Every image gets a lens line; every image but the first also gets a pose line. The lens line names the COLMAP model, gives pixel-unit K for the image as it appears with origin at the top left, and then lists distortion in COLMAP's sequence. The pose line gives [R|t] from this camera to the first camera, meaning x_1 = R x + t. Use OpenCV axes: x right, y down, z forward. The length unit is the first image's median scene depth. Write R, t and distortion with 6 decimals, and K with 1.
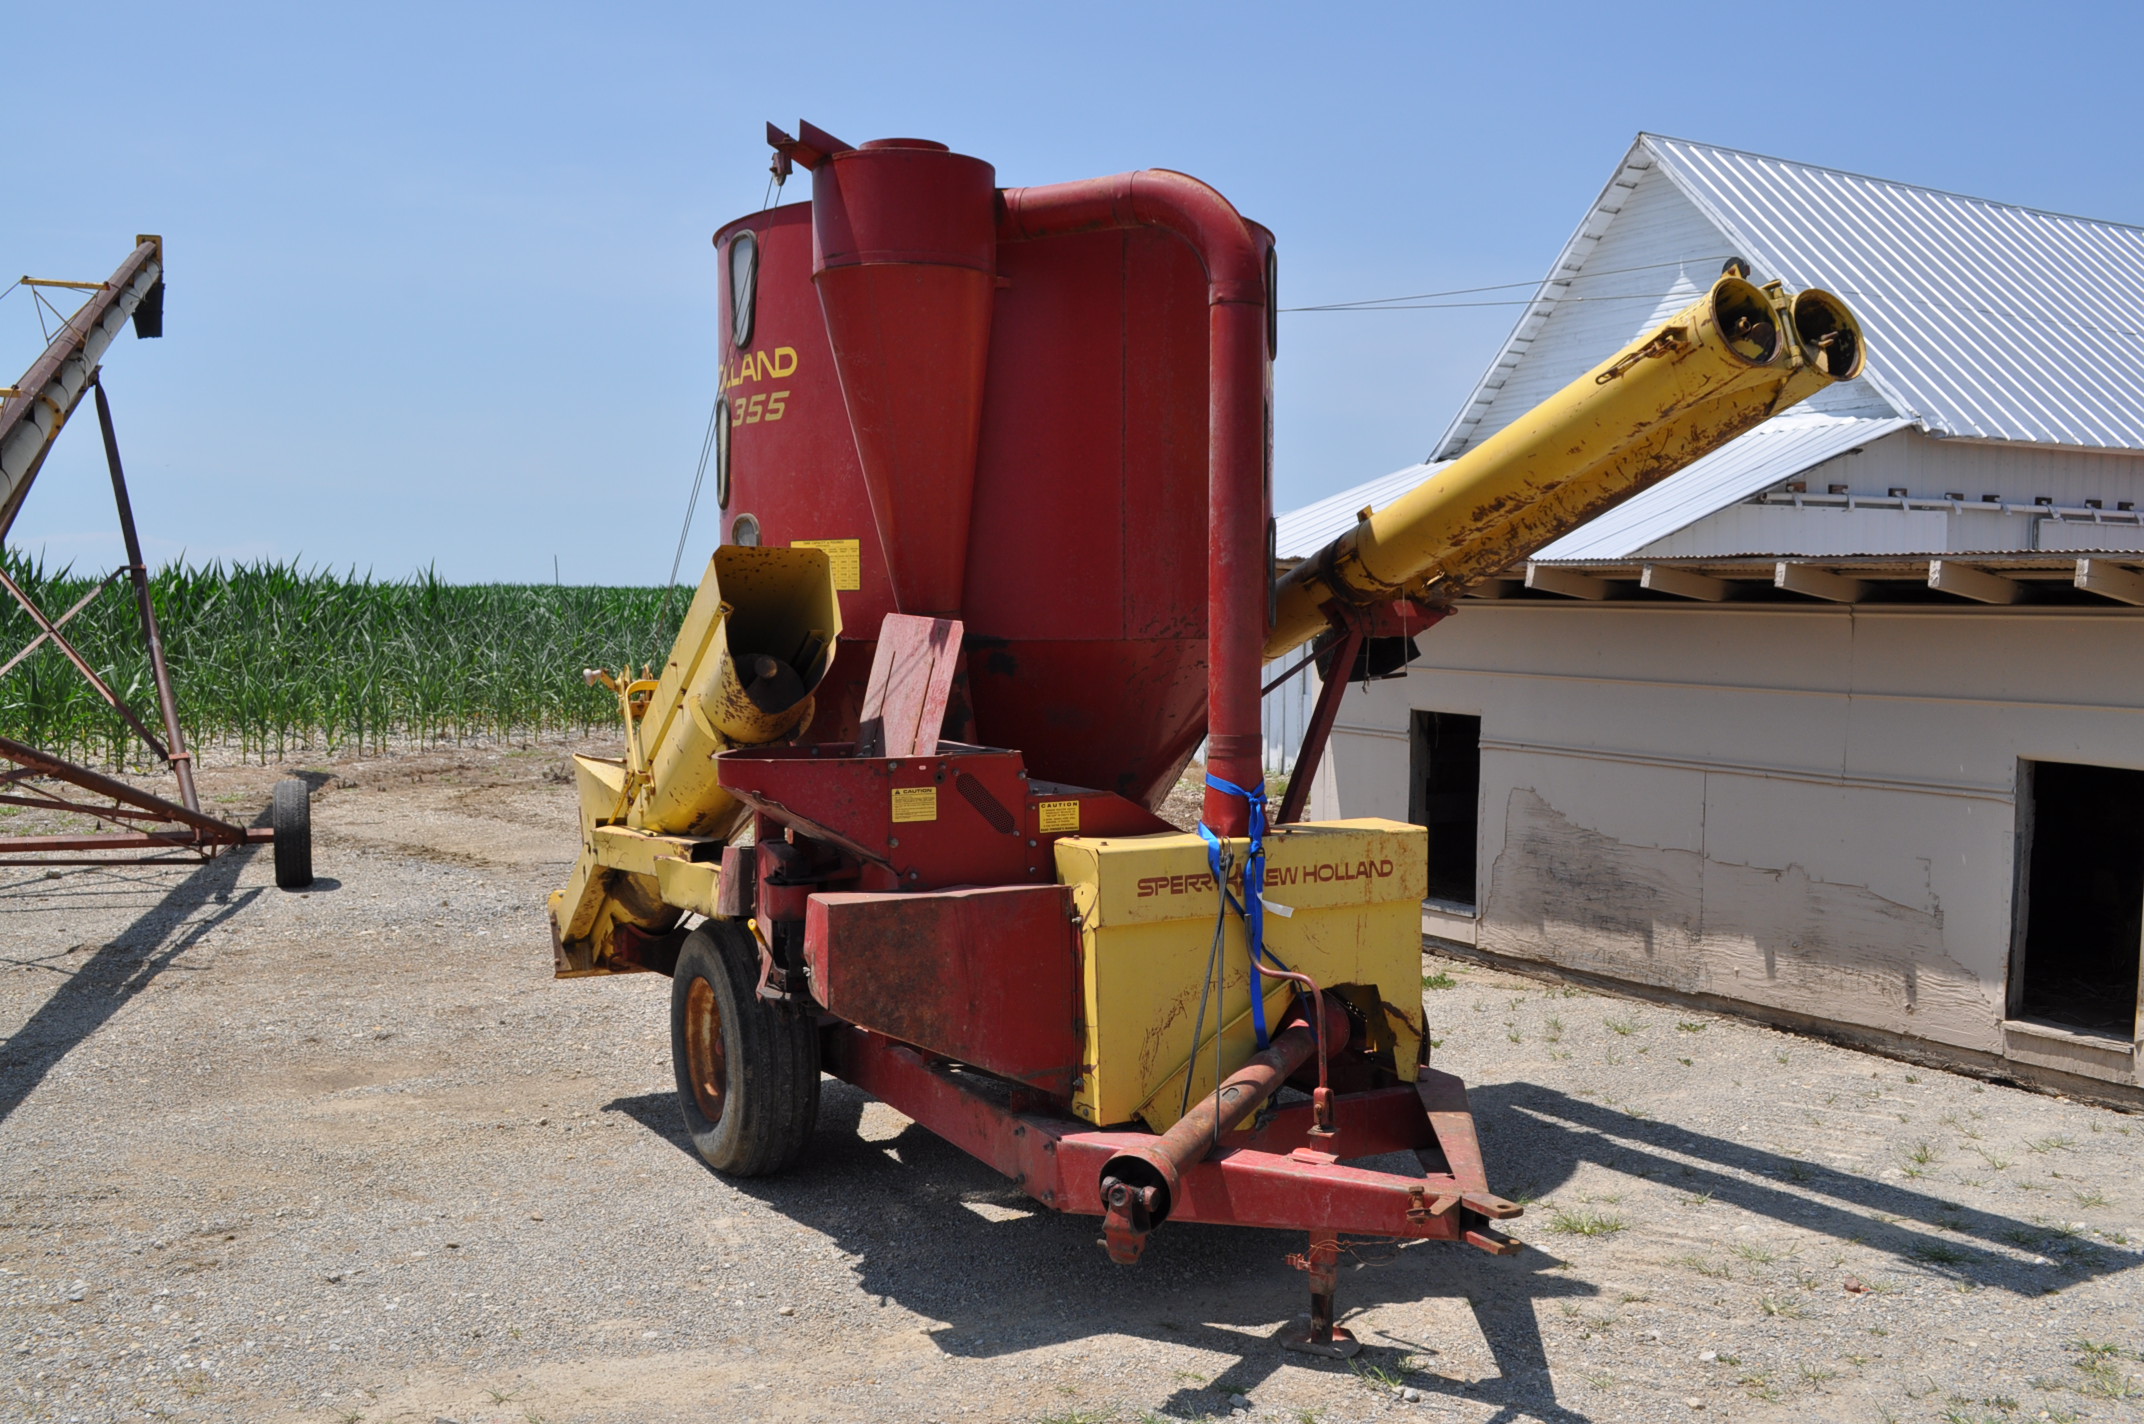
lens RADIAL K [[2020.7, 0, 1073.9], [0, 2020.7, 711.0], [0, 0, 1]] dist [-0.000451, 0.000000]
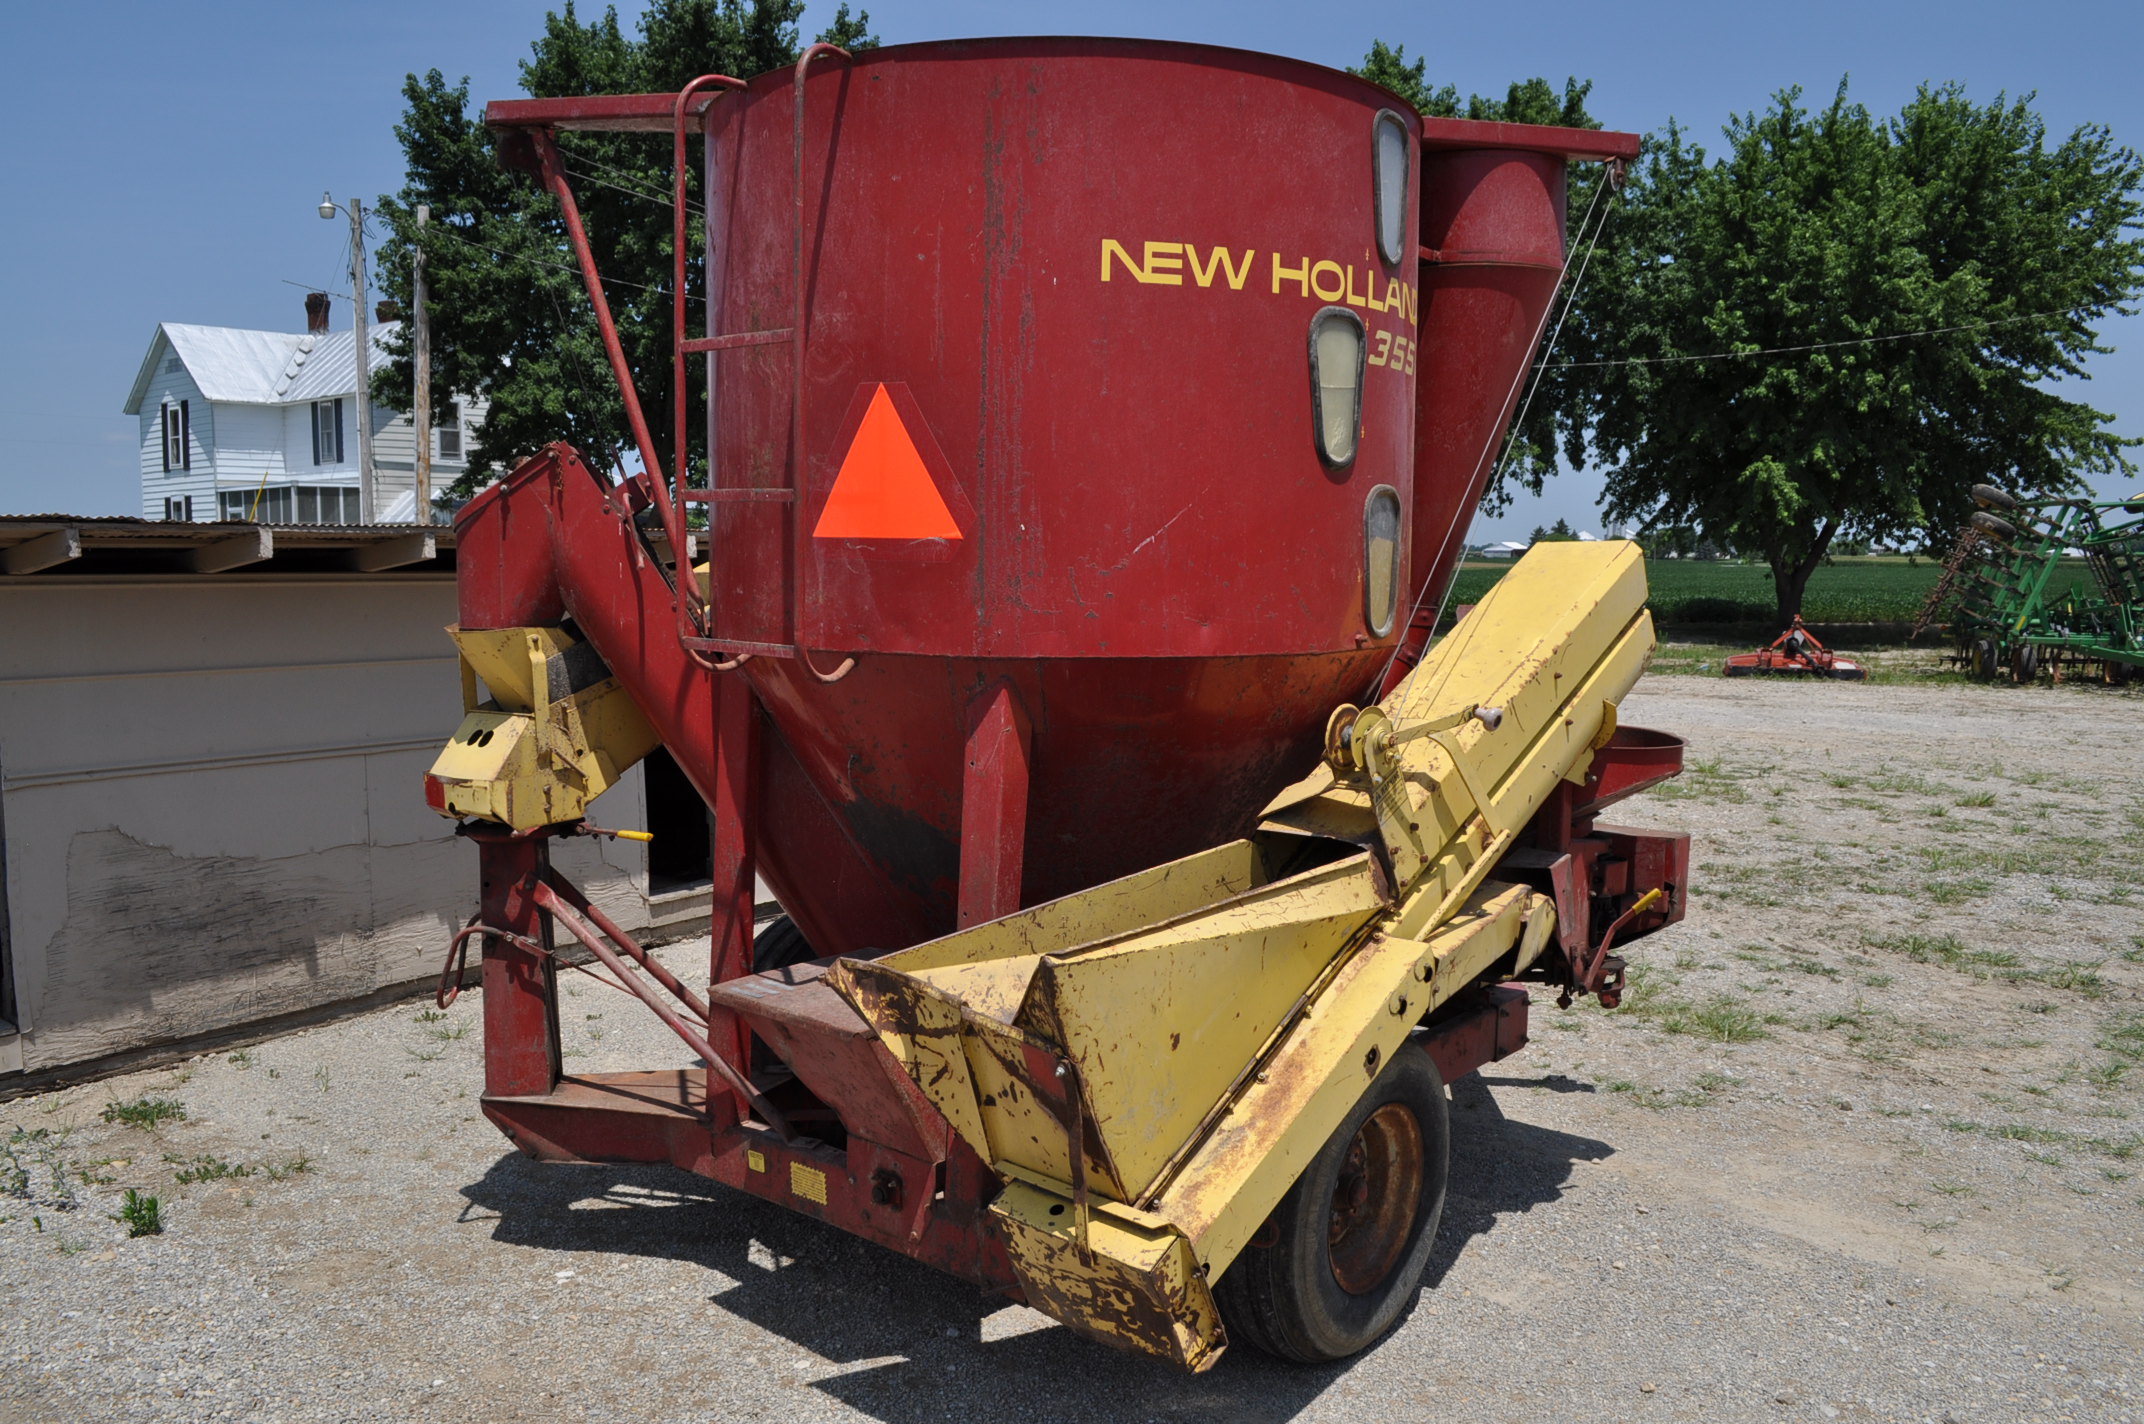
lens RADIAL K [[1699.5, 0, 1073.3], [0, 1699.5, 718.6], [0, 0, 1]] dist [-0.007968, -0.001780]
pose [[-0.419176, -0.094777, 0.902944, -0.508163], [0.037868, 0.991846, 0.121688, -0.066656], [-0.907115, 0.085201, -0.412169, 0.994760]]
